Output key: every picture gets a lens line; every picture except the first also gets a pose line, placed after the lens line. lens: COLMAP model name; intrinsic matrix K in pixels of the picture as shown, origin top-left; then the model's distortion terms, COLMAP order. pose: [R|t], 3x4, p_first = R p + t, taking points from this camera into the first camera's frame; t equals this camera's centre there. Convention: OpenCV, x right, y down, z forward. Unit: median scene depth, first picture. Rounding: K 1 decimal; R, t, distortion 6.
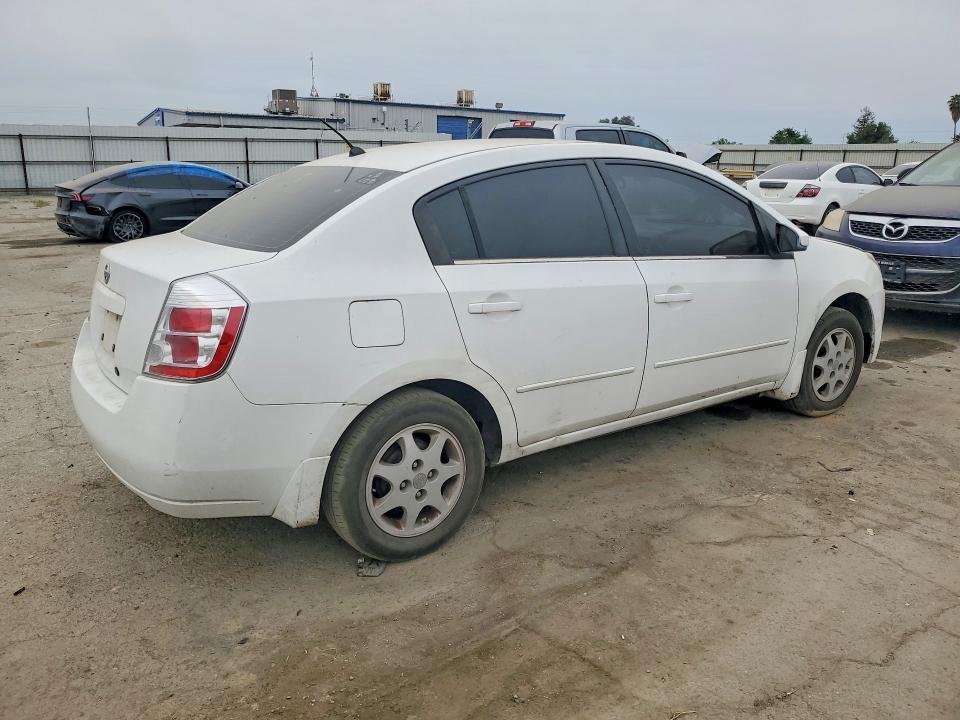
lens RADIAL K [[747.8, 0, 481.1], [0, 747.8, 361.7], [0, 0, 1]] dist [0.012256, -0.009809]
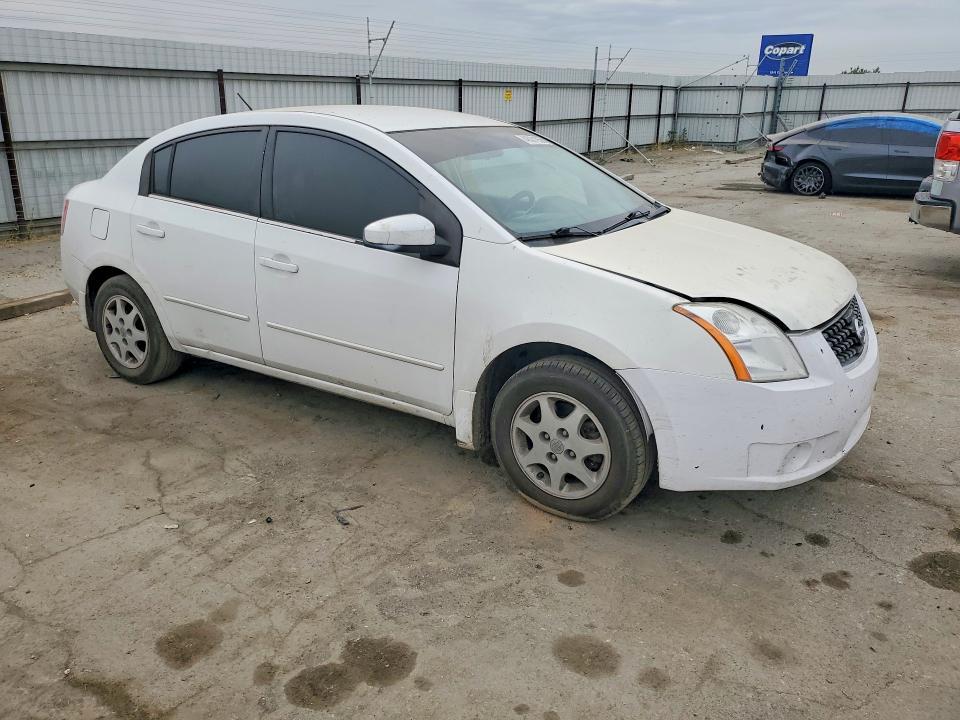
lens RADIAL K [[778.1, 0, 482.6], [0, 778.1, 358.6], [0, 0, 1]] dist [0.009172, 0.003105]
pose [[0.363570, 0.292988, -0.884293, 0.757567], [-0.246902, 0.945612, 0.211793, -0.146277], [0.898252, 0.141333, 0.416136, 0.464381]]
